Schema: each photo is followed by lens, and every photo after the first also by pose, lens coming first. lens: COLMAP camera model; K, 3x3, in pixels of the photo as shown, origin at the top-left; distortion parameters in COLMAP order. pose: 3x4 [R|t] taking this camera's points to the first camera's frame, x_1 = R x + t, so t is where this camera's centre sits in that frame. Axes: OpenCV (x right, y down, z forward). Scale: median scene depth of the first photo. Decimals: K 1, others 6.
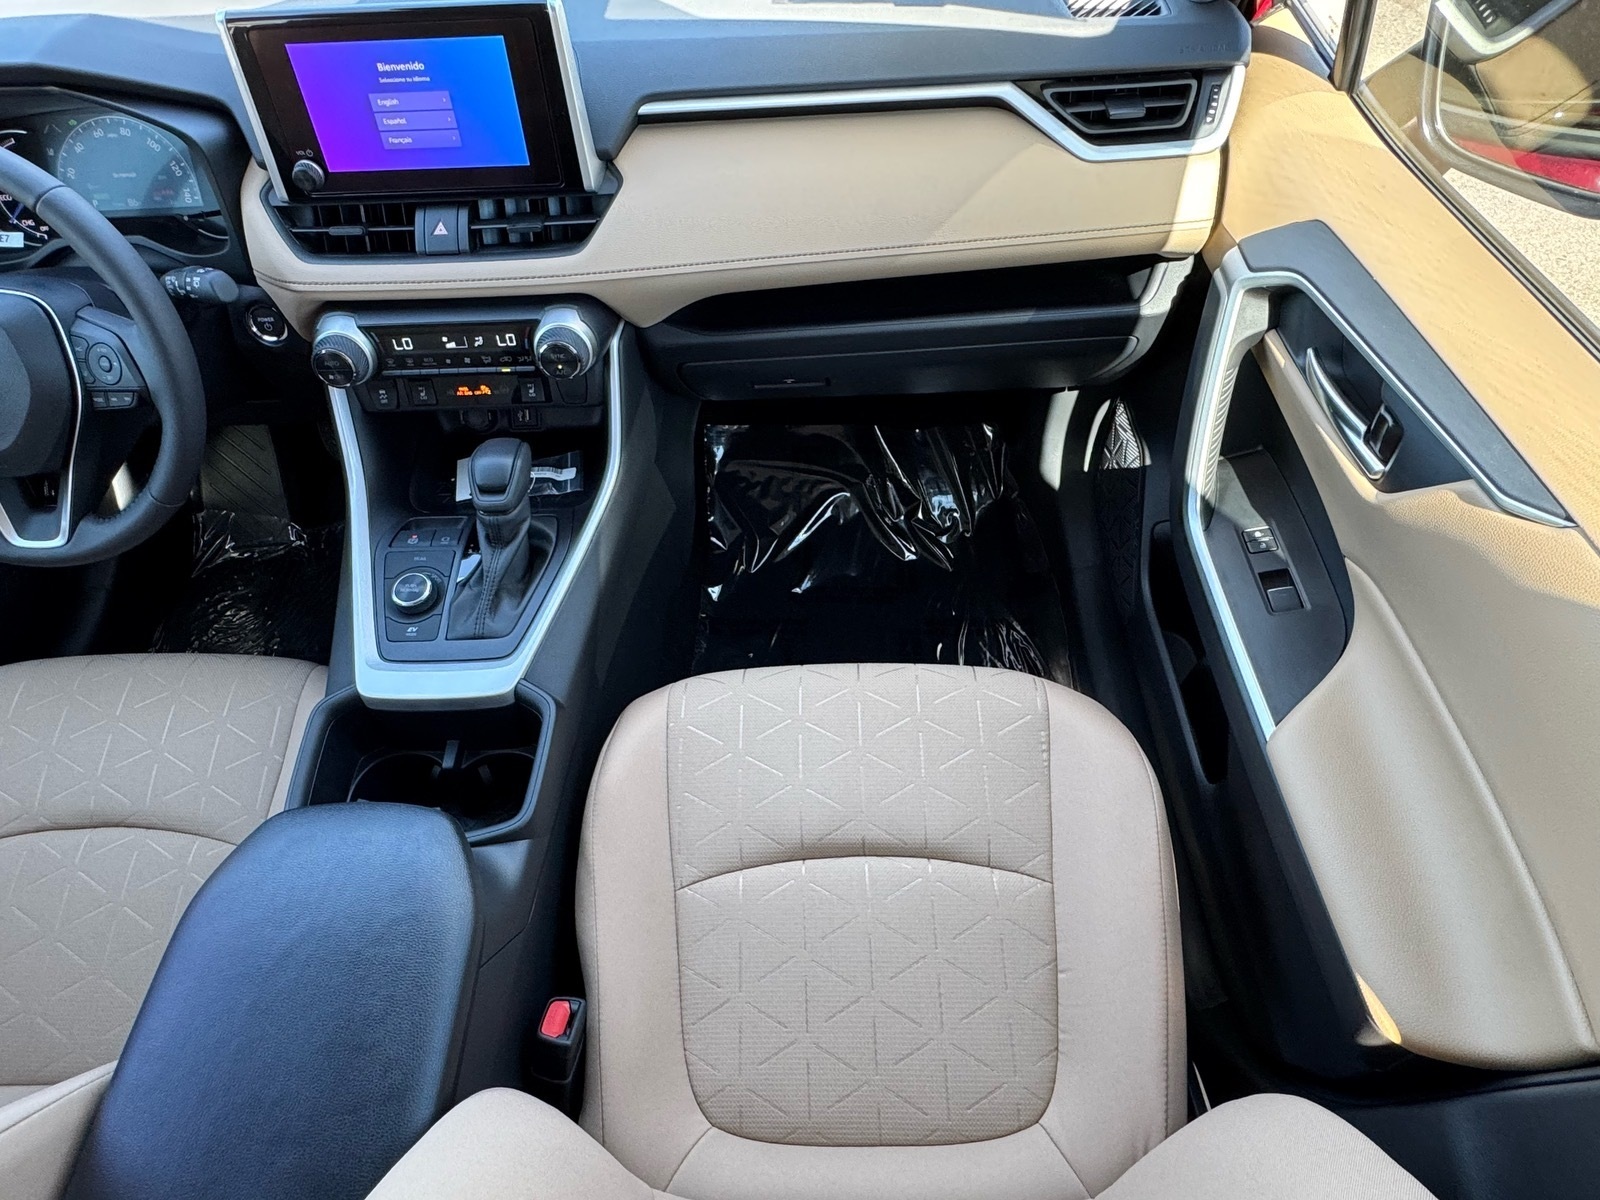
lens RADIAL K [[981.1, 0, 778.6], [0, 981.1, 601.7], [0, 0, 1]] dist [0.000595, 0.000570]
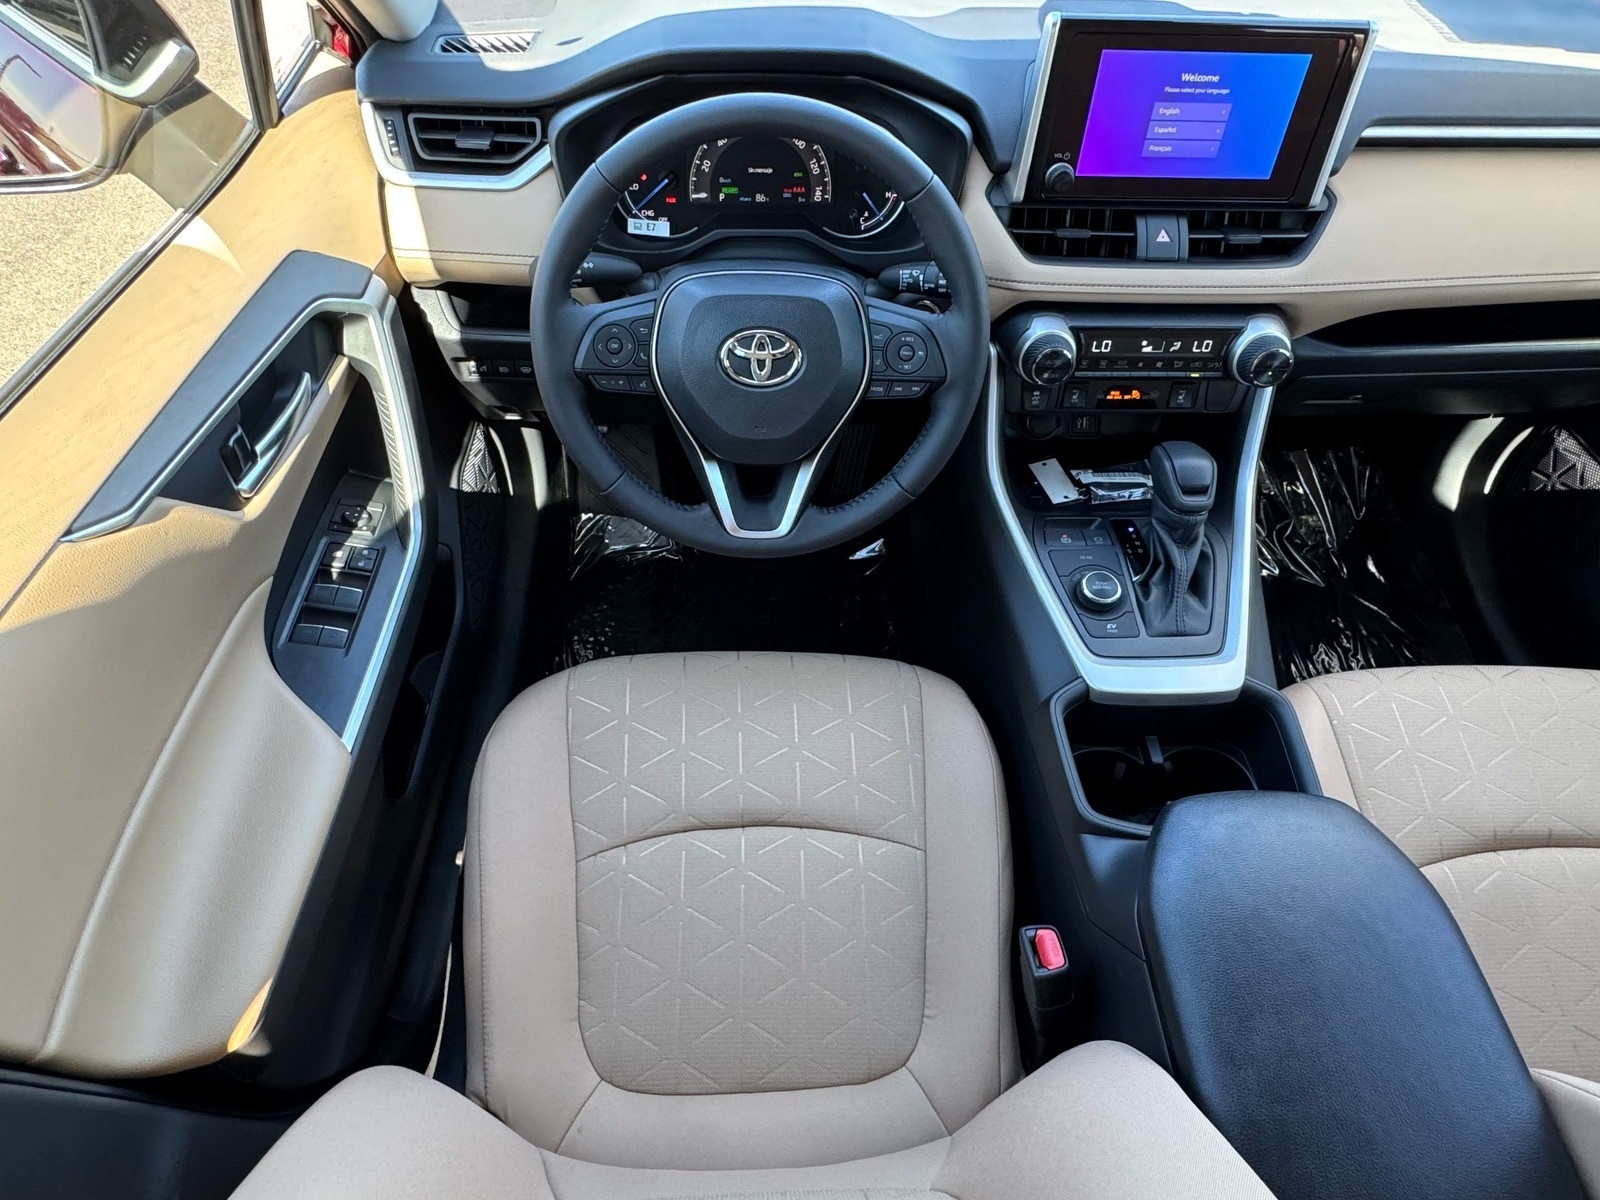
lens RADIAL K [[958.3, 0, 784.8], [0, 958.3, 600.7], [0, 0, 1]] dist [-0.001429, -0.000003]
pose [[0.996224, 0.013684, 0.085733, -0.809829], [-0.011139, 0.999485, -0.030095, 0.036330], [-0.086100, 0.029026, 0.995864, 0.044542]]
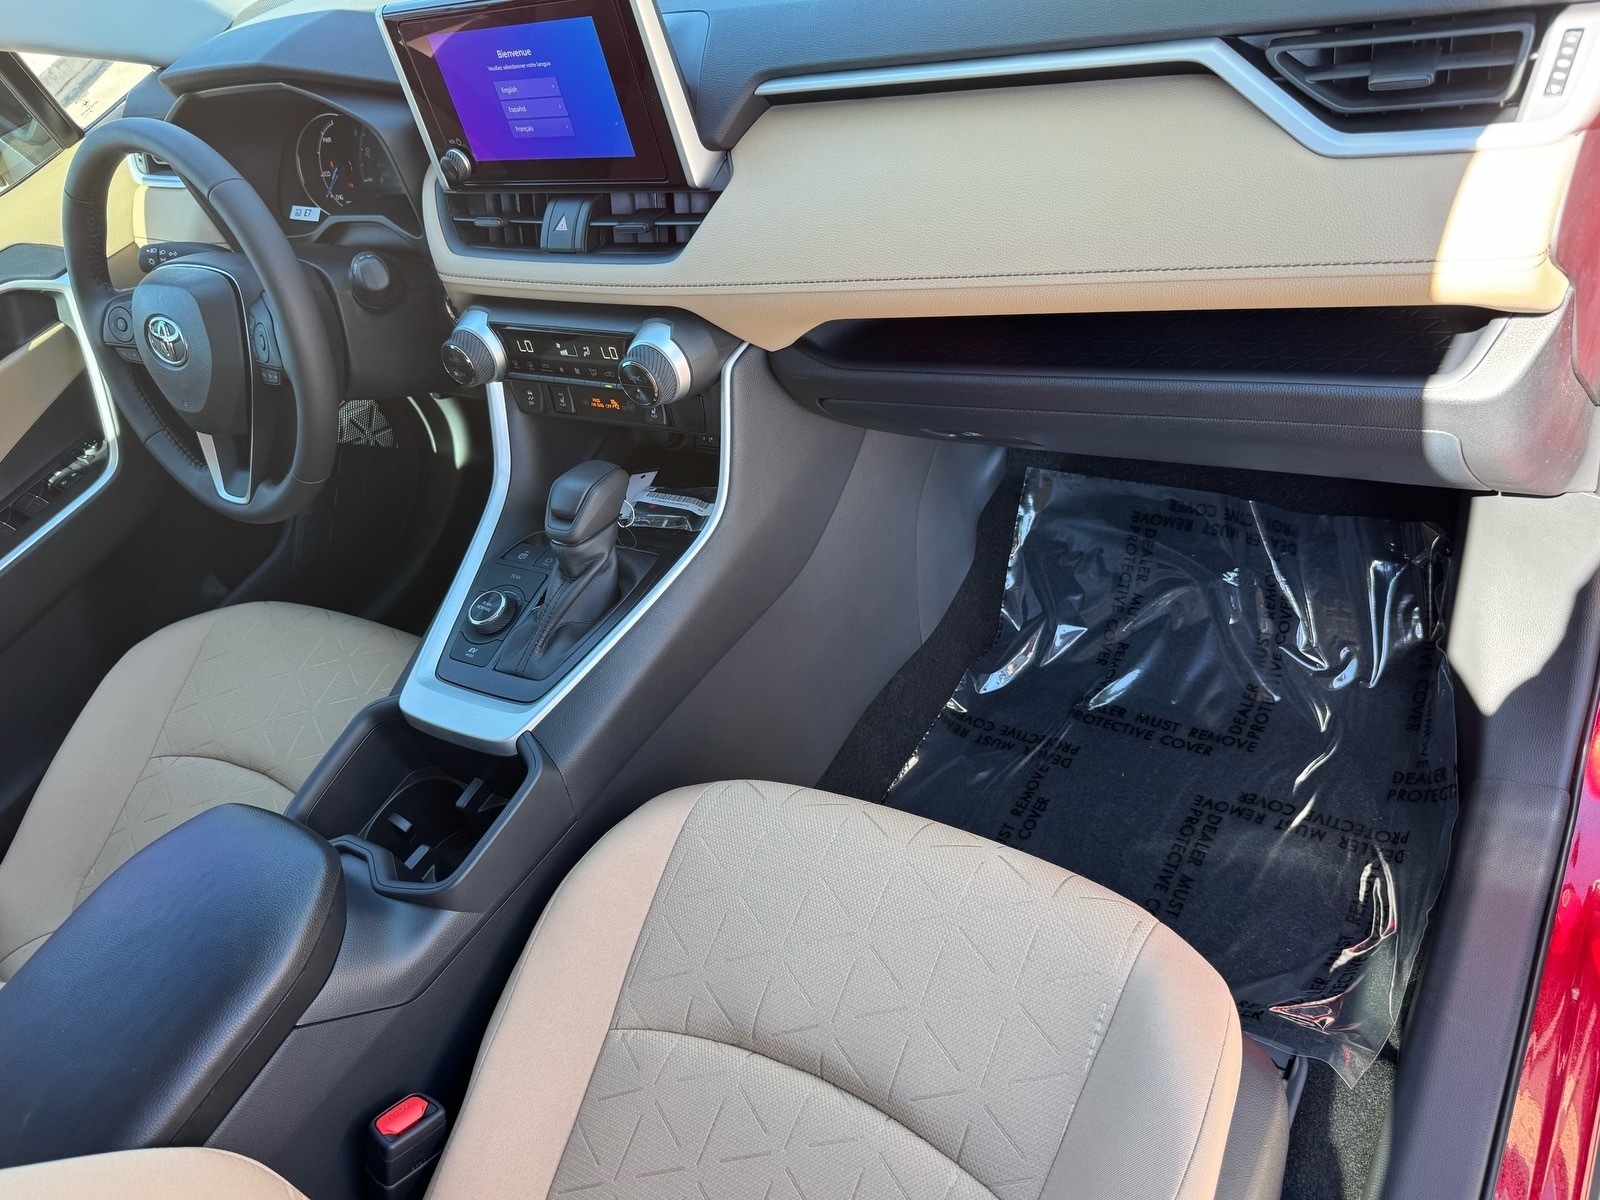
lens RADIAL K [[1209.5, 0, 800.0], [0, 1209.5, 600.0], [0, 0, 1]] dist [0.098299, -0.152605]
pose [[0.837507, 0.192412, -0.511429, 0.473528], [-0.204555, 0.978296, 0.033082, -0.122802], [0.506694, 0.076909, 0.858689, 0.169368]]
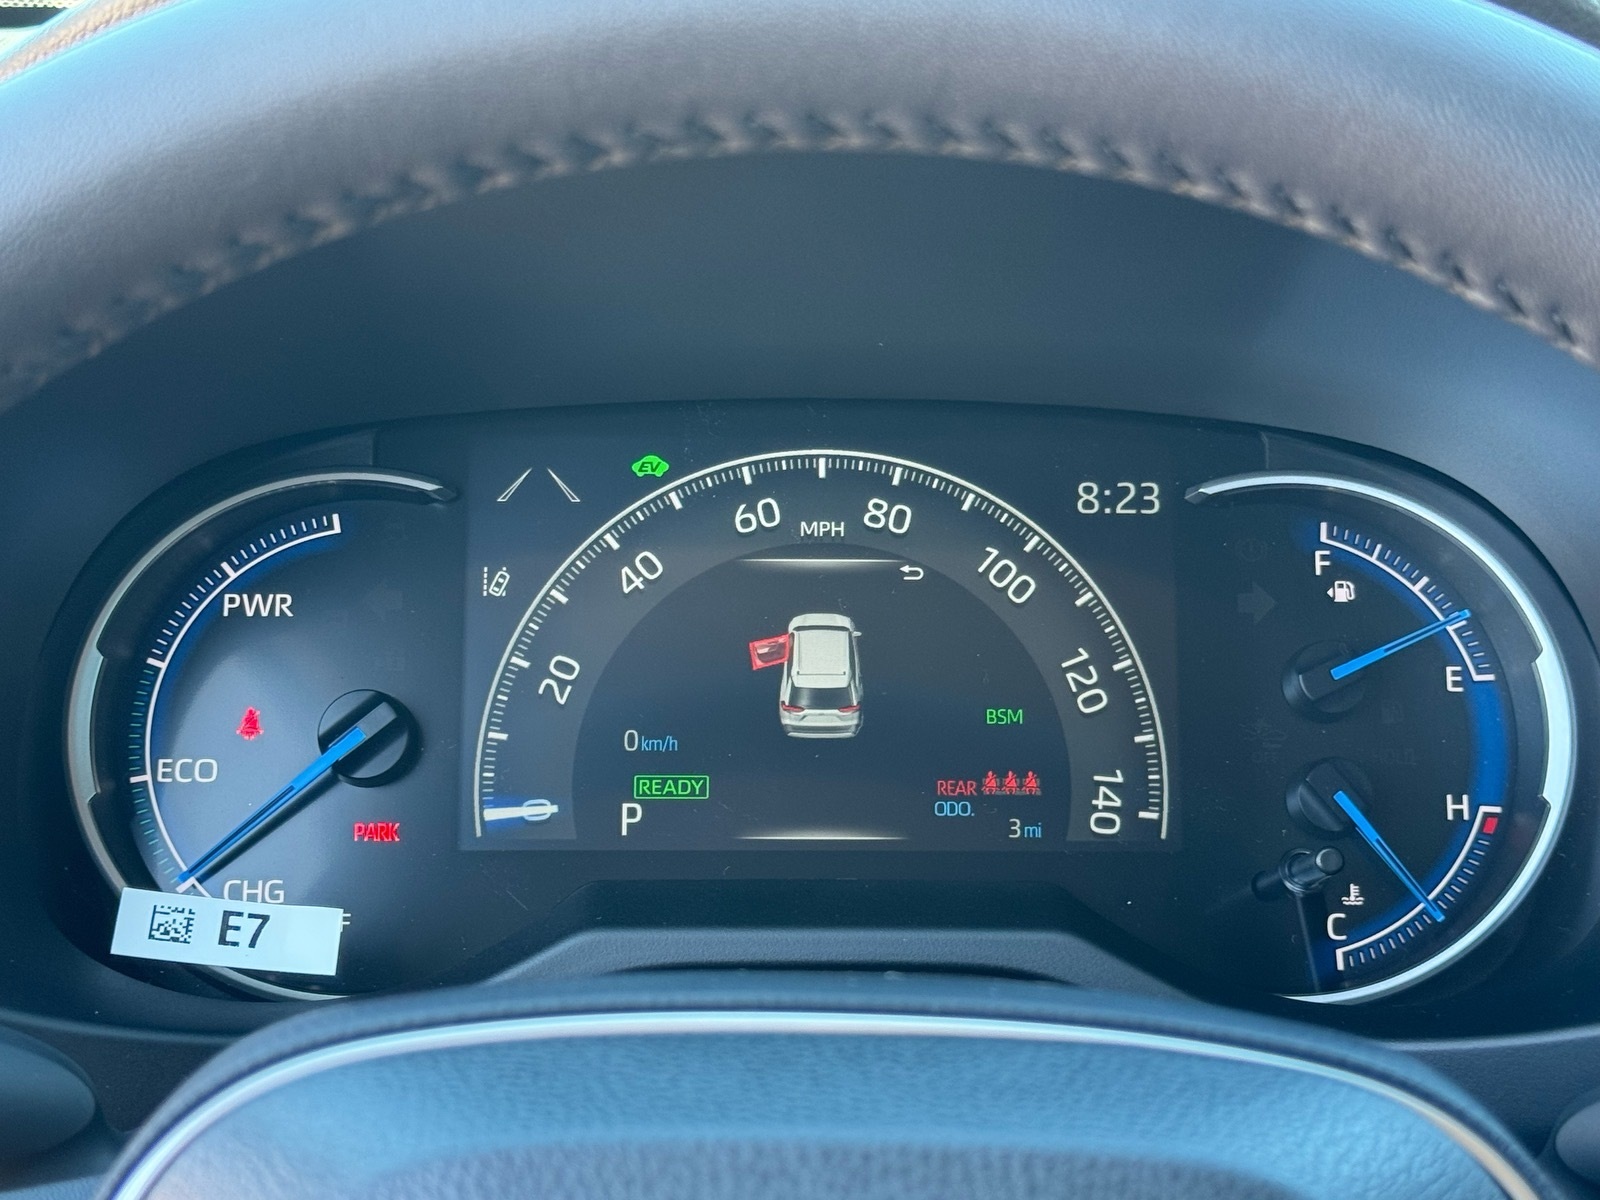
lens RADIAL K [[2777.7, 0, 809.7], [0, 2777.7, 599.9], [0, 0, 1]] dist [0.153142, 0.027156]
pose [[0.997712, 0.053432, 0.041424, -0.781699], [-0.018587, 0.805877, -0.591791, -0.118986], [-0.065003, 0.589667, 0.805026, 0.583451]]
